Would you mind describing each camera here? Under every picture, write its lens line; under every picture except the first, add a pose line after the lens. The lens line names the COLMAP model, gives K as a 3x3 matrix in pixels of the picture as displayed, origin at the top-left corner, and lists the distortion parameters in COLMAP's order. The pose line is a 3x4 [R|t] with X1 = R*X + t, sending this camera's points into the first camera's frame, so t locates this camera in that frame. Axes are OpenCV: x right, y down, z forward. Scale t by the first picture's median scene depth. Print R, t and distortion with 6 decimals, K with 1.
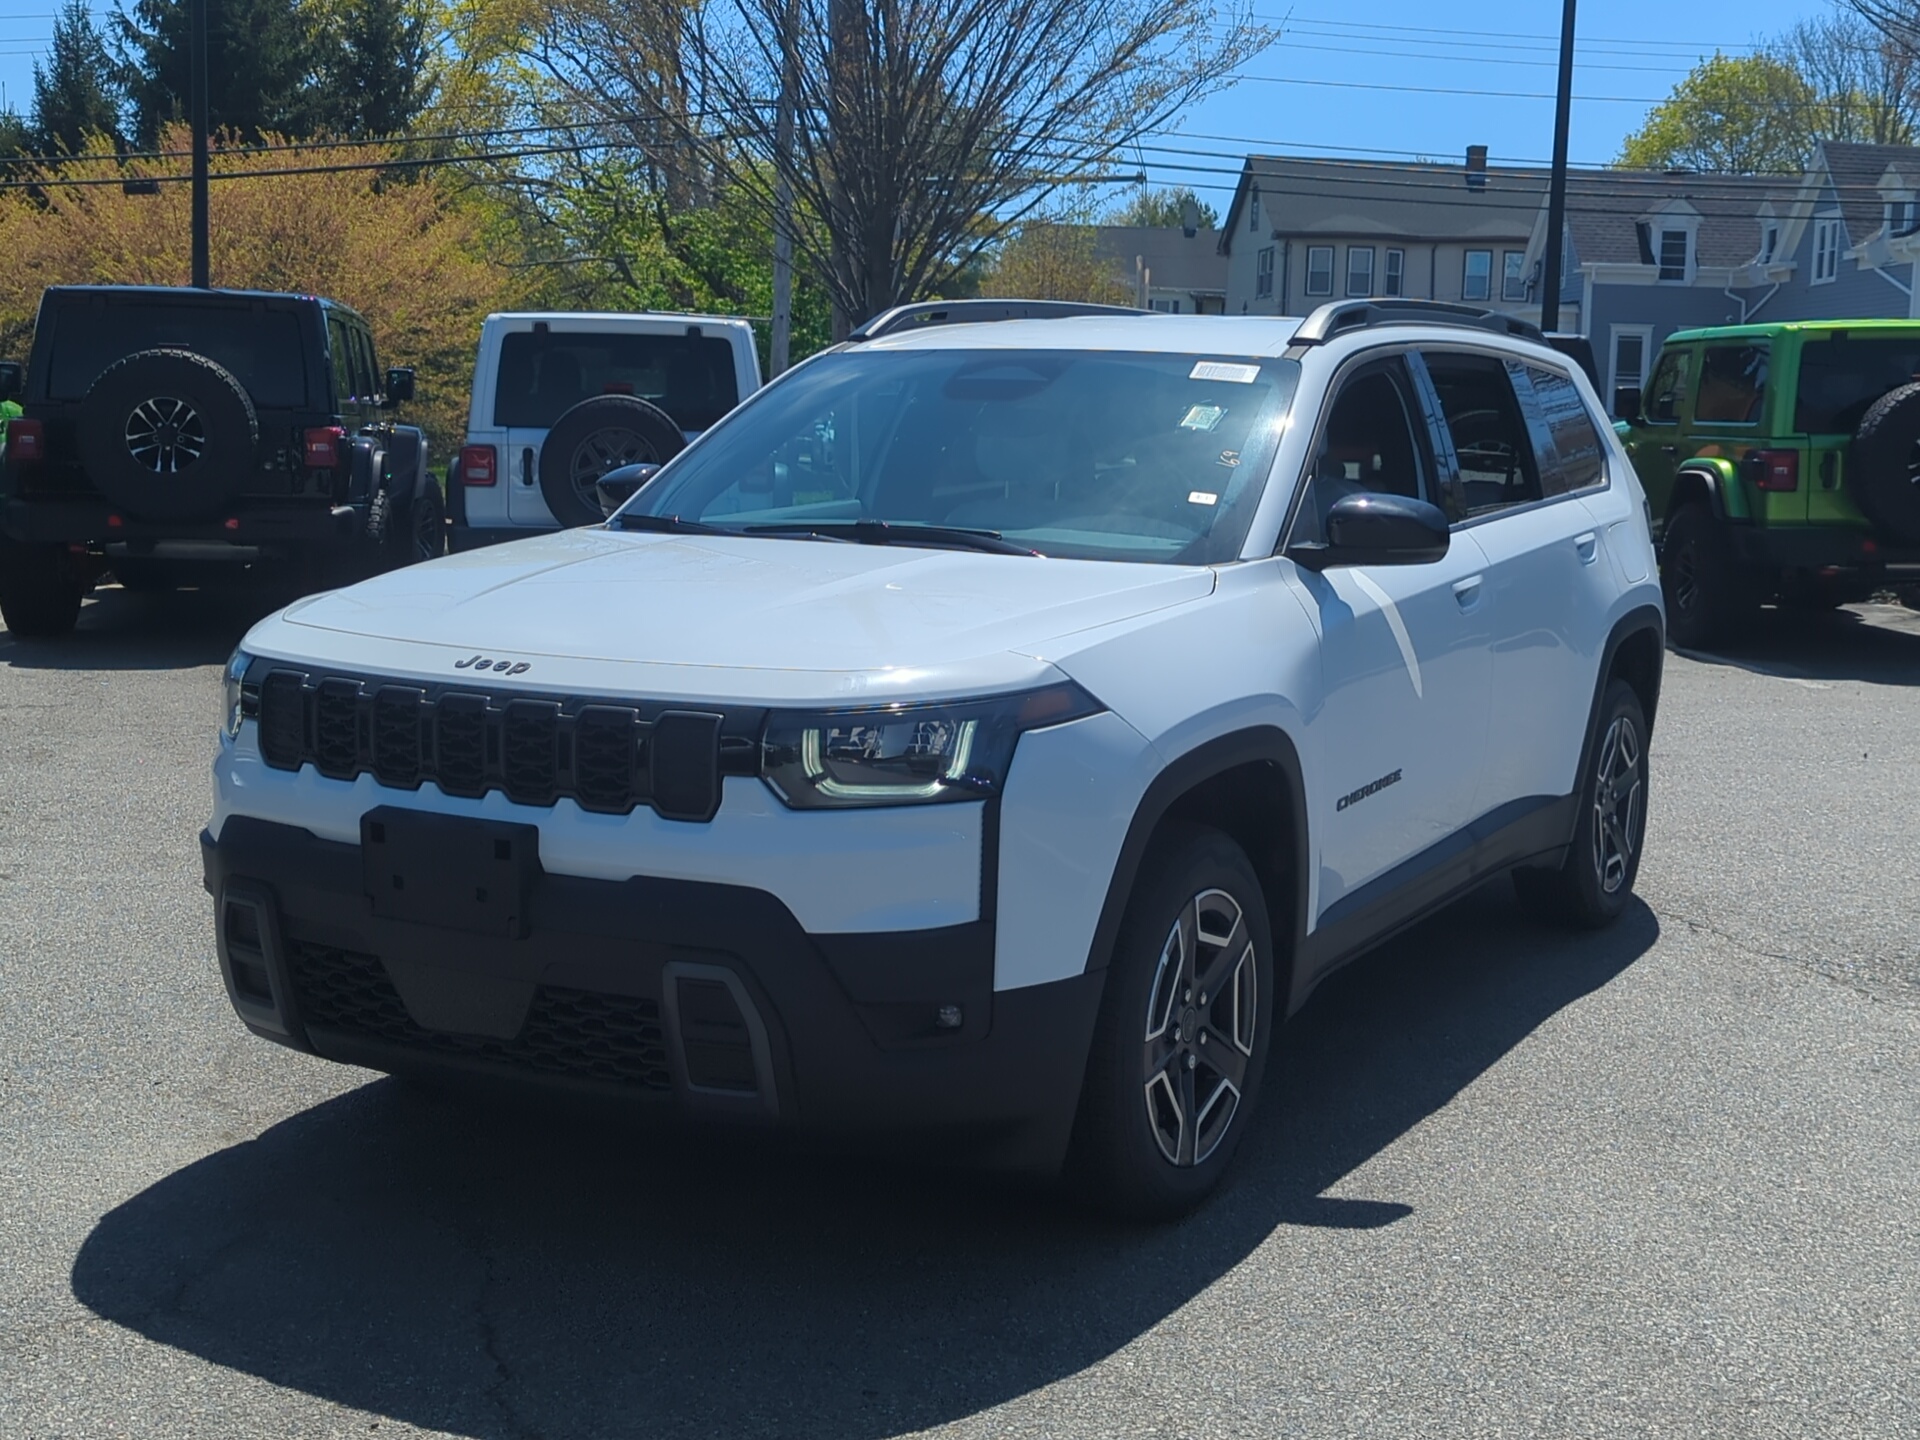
lens RADIAL K [[2224.9, 0, 960.0], [0, 2224.9, 720.0], [0, 0, 1]] dist [0.056859, -0.058356]
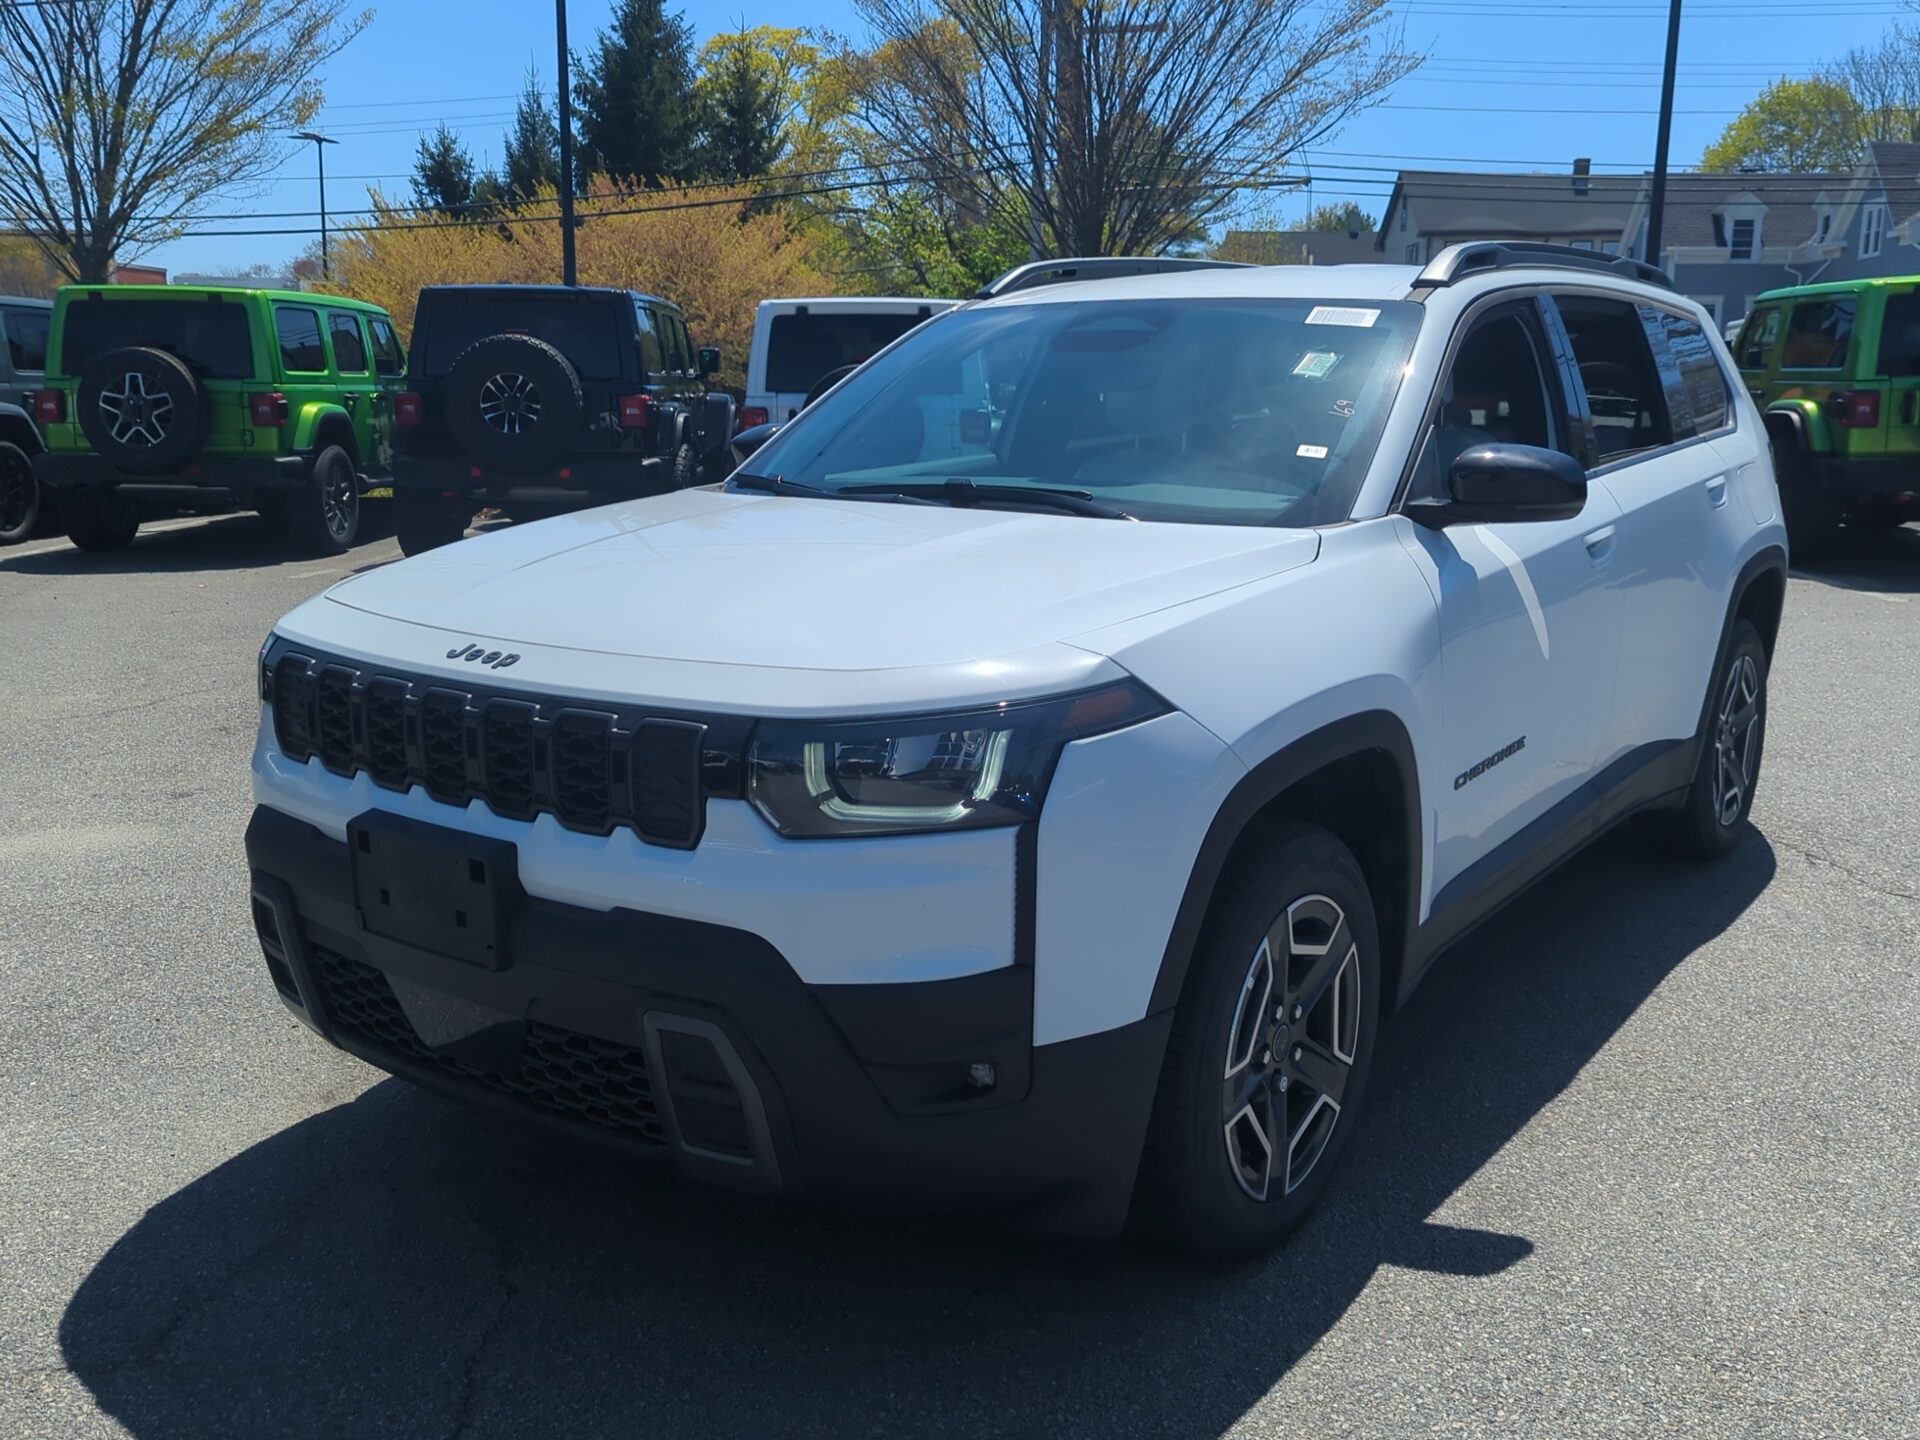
lens RADIAL K [[1630.2, 0, 975.1], [0, 1630.2, 712.1], [0, 0, 1]] dist [0.035304, -0.005887]
pose [[0.992700, 0.006282, -0.120444, 0.051884], [0.001475, 0.997935, 0.064211, -0.035030], [0.120598, -0.063920, 0.990641, 0.298223]]
